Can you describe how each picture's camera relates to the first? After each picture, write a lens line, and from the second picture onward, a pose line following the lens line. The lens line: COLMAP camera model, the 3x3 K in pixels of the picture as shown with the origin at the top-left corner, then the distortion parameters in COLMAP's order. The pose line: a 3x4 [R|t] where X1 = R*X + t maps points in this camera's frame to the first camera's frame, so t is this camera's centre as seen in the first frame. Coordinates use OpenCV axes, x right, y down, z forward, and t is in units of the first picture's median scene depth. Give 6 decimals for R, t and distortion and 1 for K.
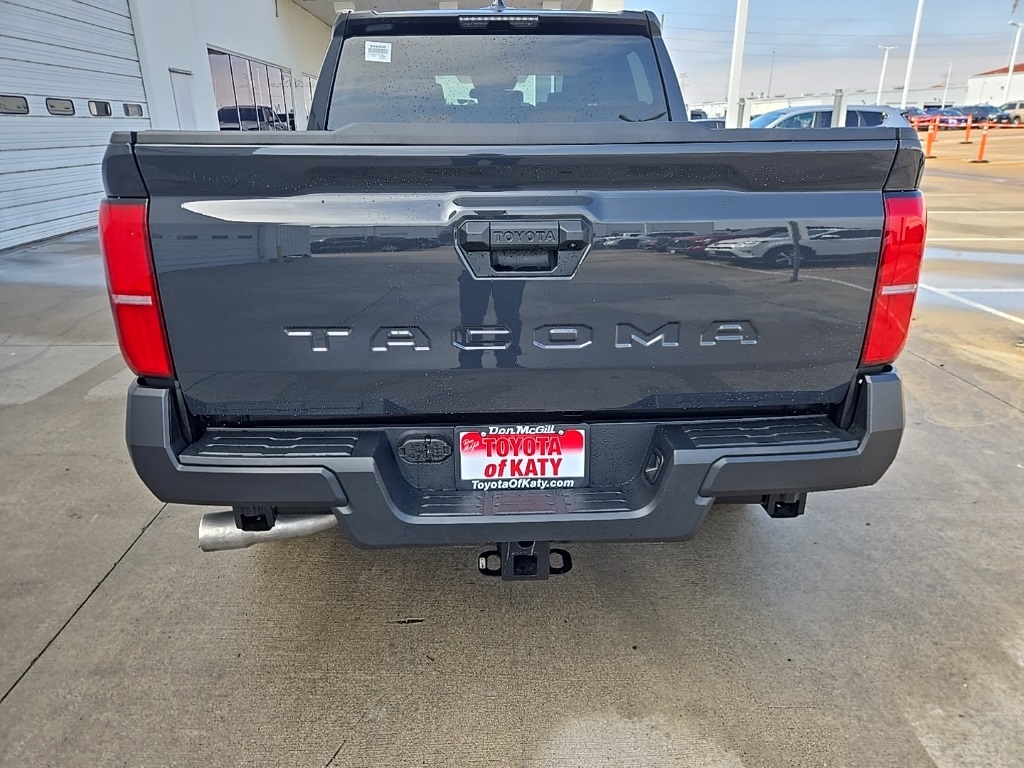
lens RADIAL K [[703.9, 0, 510.5], [0, 703.9, 385.4], [0, 0, 1]] dist [0.041909, -0.003841]
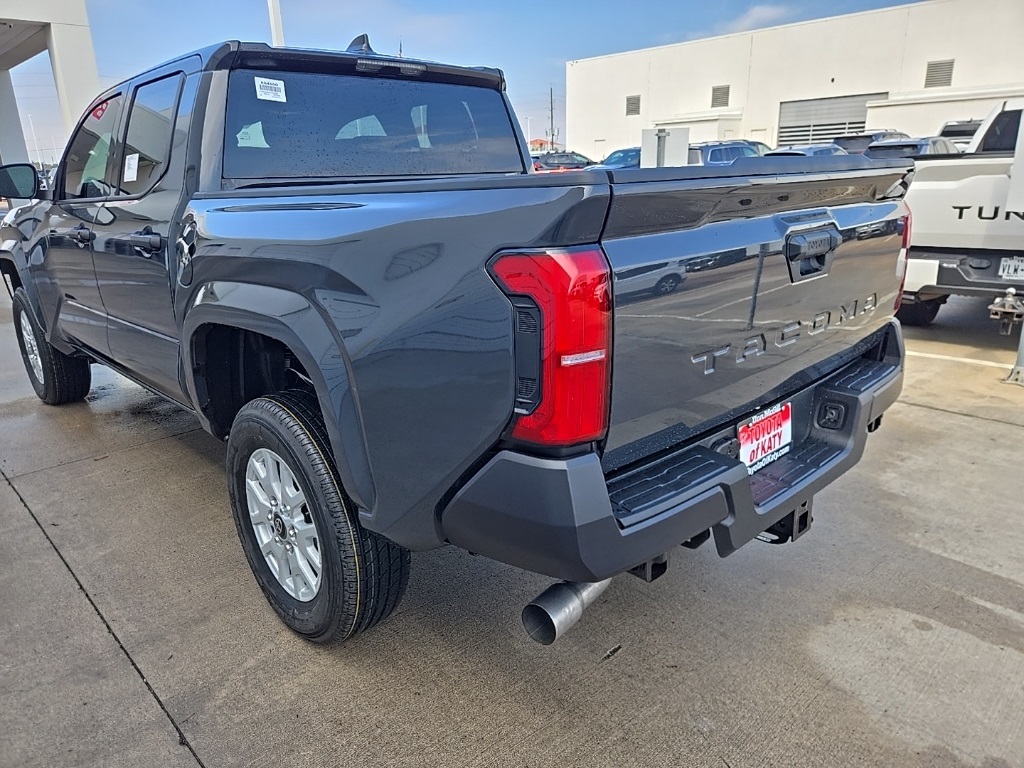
lens RADIAL K [[704.0, 0, 512.0], [0, 704.0, 384.0], [0, 0, 1]] dist [0.040759, -0.000433]
pose [[0.745118, -0.205369, 0.634526, -0.697347], [0.247861, 0.968536, 0.022413, -0.078083], [-0.619164, 0.140574, 0.772577, 0.229770]]
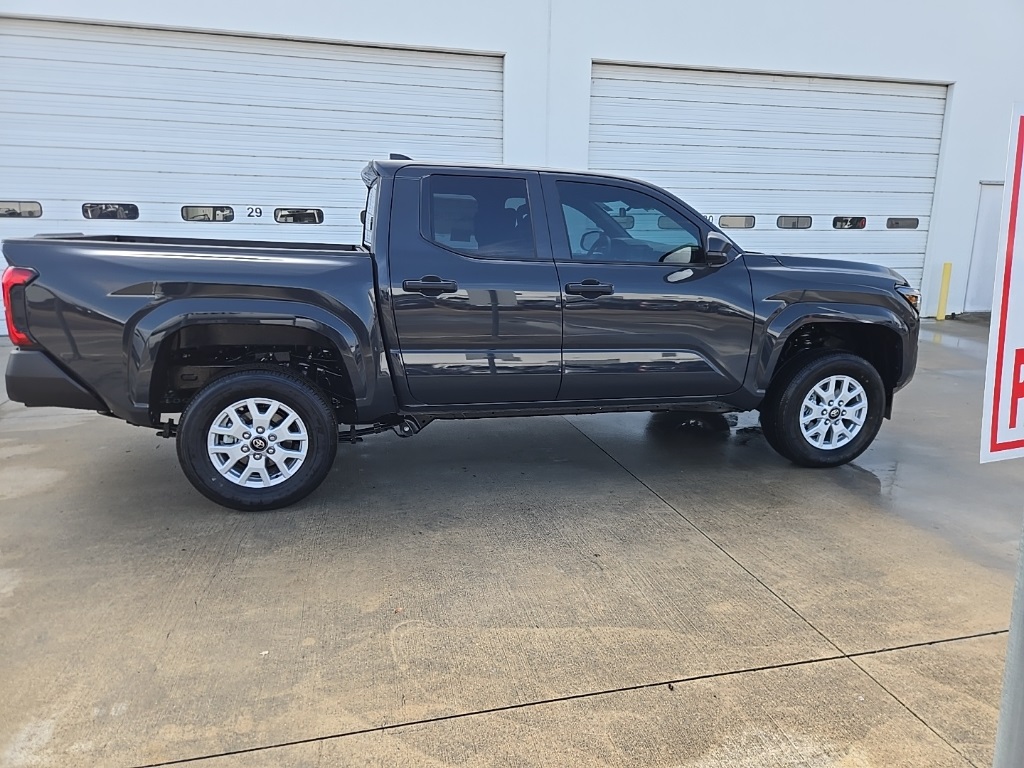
lens RADIAL K [[704.0, 0, 512.0], [0, 704.0, 384.0], [0, 0, 1]] dist [0.040759, -0.000433]
pose [[0.179218, 0.218127, -0.959324, 1.988059], [-0.348887, 0.925827, 0.145332, -0.526502], [0.919869, 0.308649, 0.242027, 1.298477]]
